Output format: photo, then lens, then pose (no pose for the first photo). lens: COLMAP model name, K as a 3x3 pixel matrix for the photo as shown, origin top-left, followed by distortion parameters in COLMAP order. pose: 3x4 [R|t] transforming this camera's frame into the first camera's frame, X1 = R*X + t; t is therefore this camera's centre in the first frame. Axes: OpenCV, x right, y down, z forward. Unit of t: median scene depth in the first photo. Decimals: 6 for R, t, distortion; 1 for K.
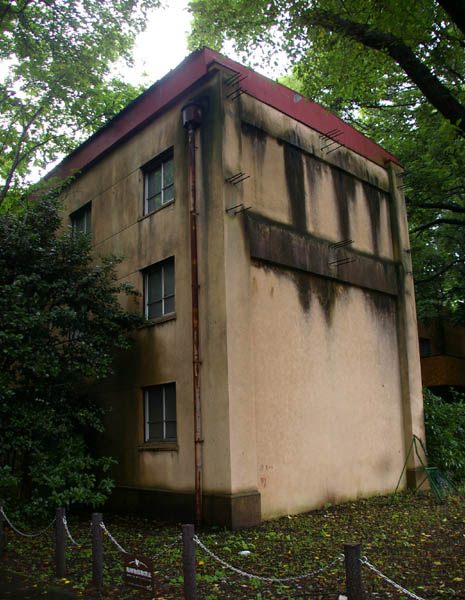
lens RADIAL K [[548.6, 0, 232.5], [0, 548.6, 300.0], [0, 0, 1]] dist [-0.002602, -0.007057]
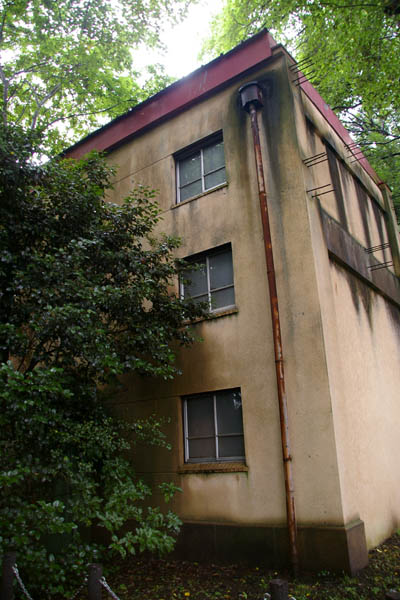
lens RADIAL K [[450.6, 0, 200.5], [0, 450.6, 284.0], [0, 0, 1]] dist [-0.032393, 0.004906]
pose [[0.976461, 0.053521, 0.208951, -0.302507], [-0.027481, 0.991702, -0.125590, 0.078054], [-0.213938, 0.116892, 0.969828, 0.315837]]
